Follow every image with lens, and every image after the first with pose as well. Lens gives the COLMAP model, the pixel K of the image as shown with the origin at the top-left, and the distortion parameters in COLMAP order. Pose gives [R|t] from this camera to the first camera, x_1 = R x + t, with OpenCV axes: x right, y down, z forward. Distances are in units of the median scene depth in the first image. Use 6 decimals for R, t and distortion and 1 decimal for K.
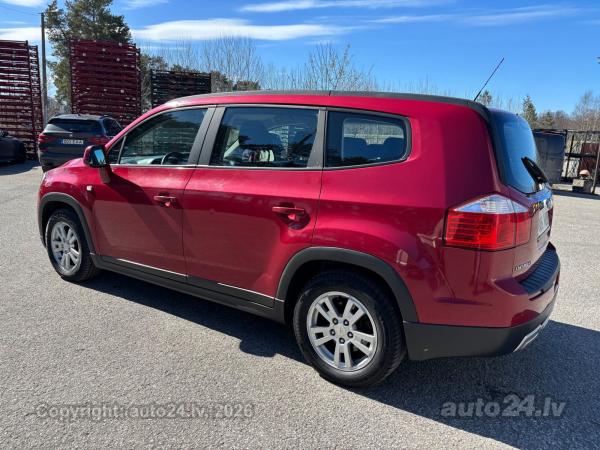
lens RADIAL K [[451.0, 0, 304.0], [0, 451.0, 225.3], [0, 0, 1]] dist [0.063130, -0.063700]
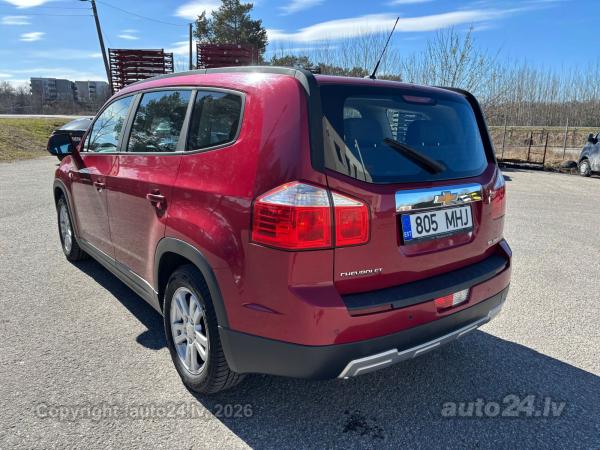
lens RADIAL K [[451.0, 0, 304.0], [0, 451.0, 225.3], [0, 0, 1]] dist [0.063130, -0.063700]
pose [[0.952692, 0.045998, -0.300436, 0.081818], [-0.043280, 0.998940, 0.015697, -0.000518], [0.300839, -0.001952, 0.953673, 0.027689]]
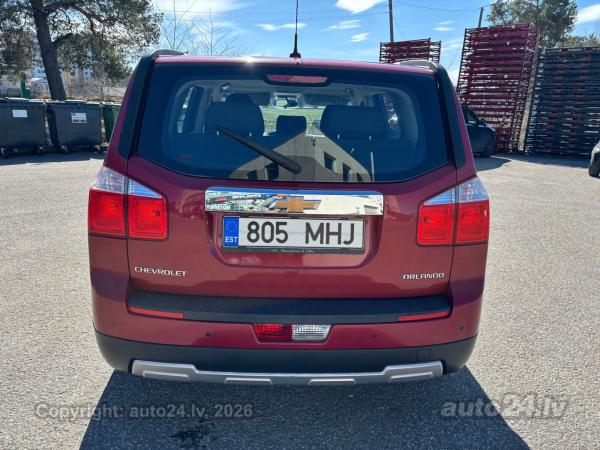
lens RADIAL K [[451.0, 0, 304.0], [0, 451.0, 225.3], [0, 0, 1]] dist [0.063130, -0.063700]
pose [[0.595802, 0.176620, -0.783470, 0.158694], [-0.161009, 0.981982, 0.098930, -0.012999], [0.786826, 0.067203, 0.613505, 0.098408]]
